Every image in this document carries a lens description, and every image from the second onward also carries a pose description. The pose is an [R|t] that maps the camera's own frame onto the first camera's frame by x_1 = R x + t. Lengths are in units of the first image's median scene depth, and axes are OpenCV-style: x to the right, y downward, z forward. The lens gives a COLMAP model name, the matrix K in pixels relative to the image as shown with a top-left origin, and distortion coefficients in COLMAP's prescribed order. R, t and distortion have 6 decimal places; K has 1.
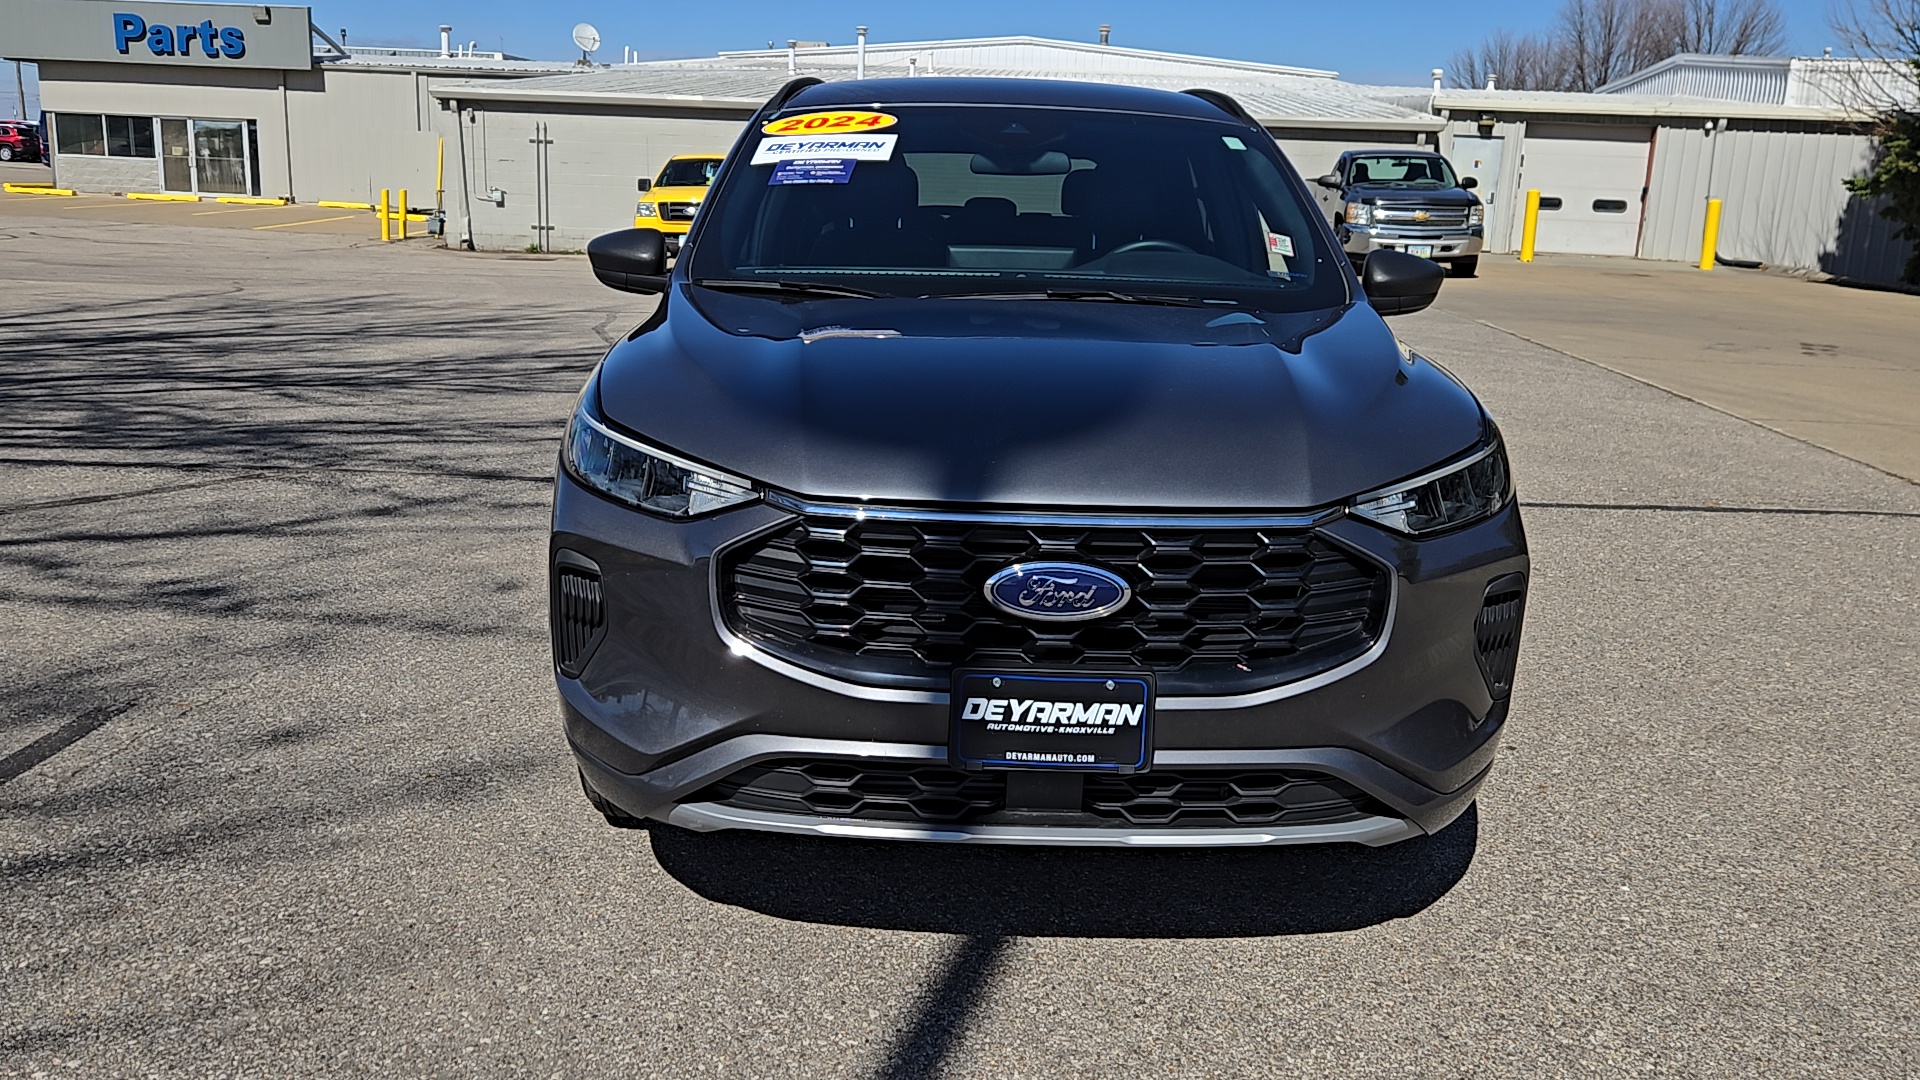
lens RADIAL K [[1601.0, 0, 960.8], [0, 1601.0, 540.3], [0, 0, 1]] dist [0.005956, 0.005018]
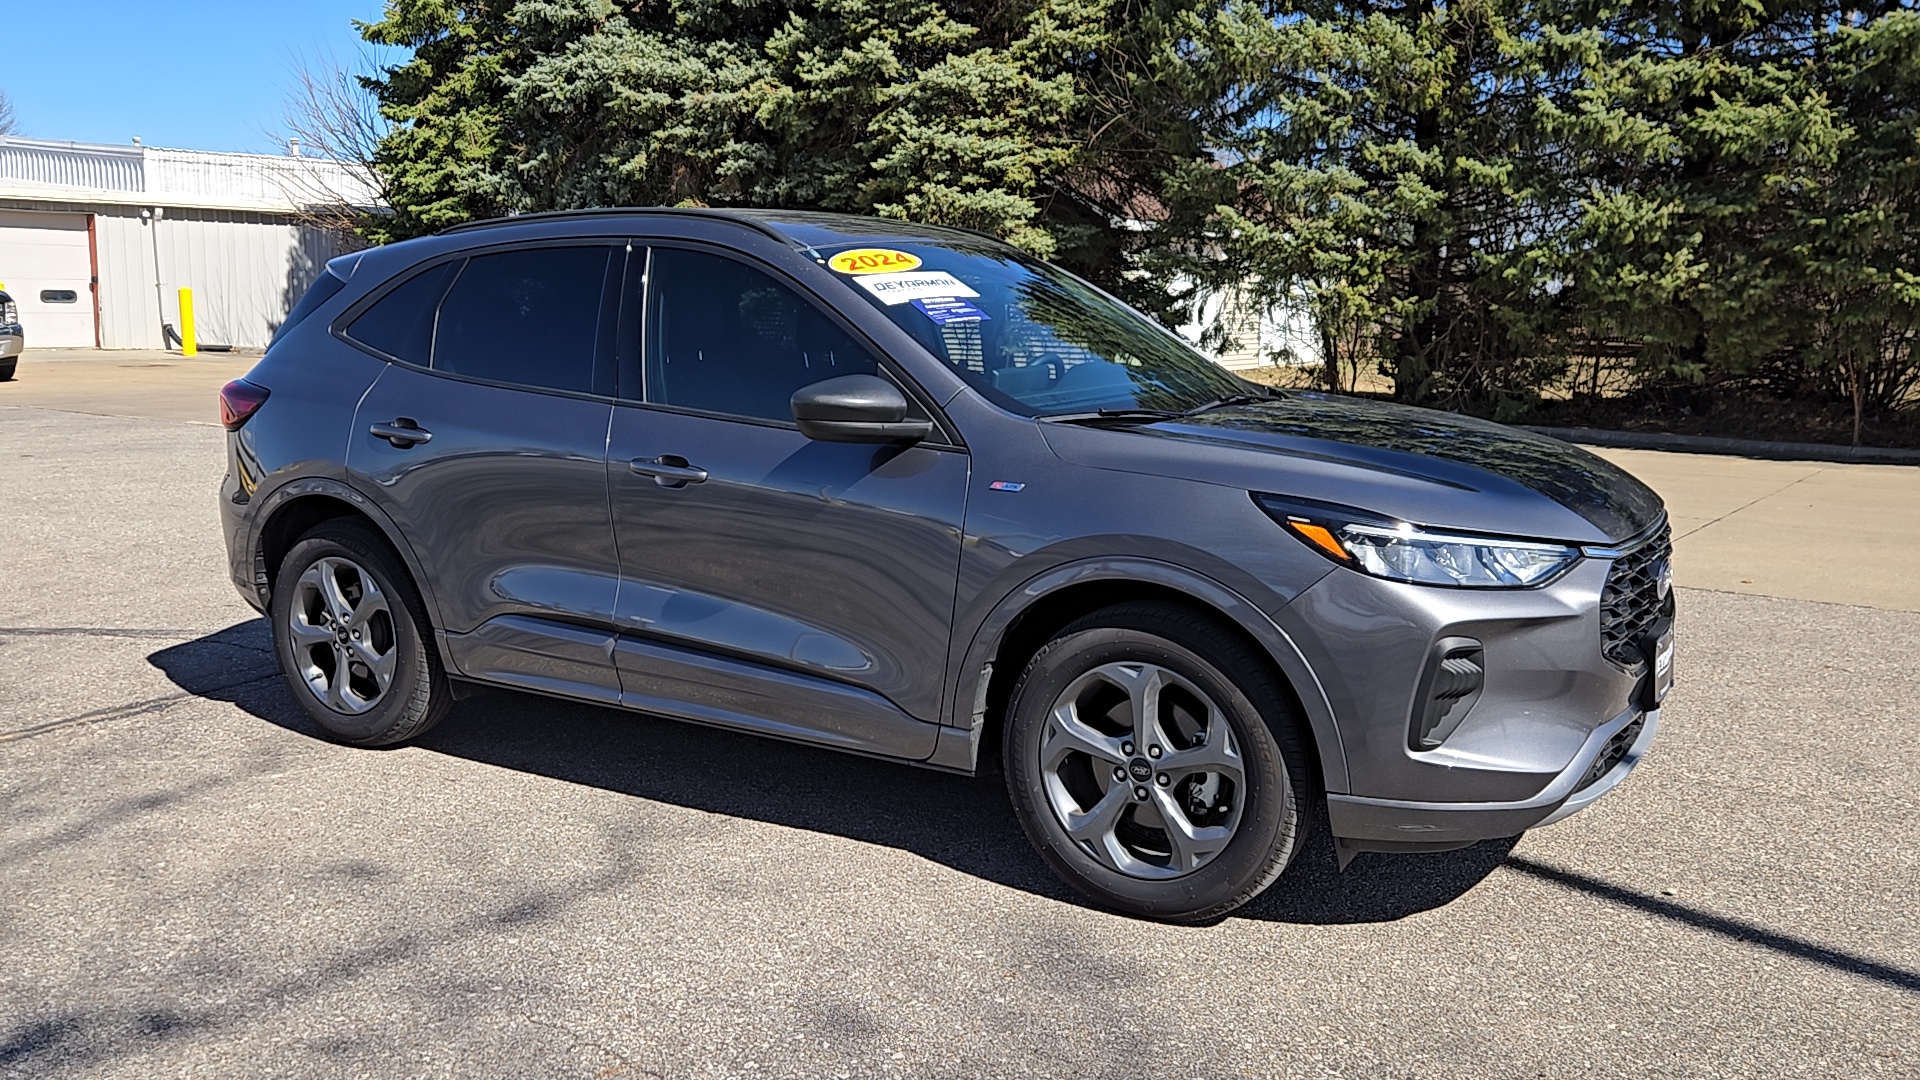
lens RADIAL K [[1601.0, 0, 948.3], [0, 1601.0, 545.5], [0, 0, 1]] dist [0.005956, 0.005018]
pose [[0.540462, -0.161638, 0.825696, -0.122040], [0.198579, 0.978153, 0.061503, -0.018705], [-0.817598, 0.130726, 0.560753, 0.057352]]
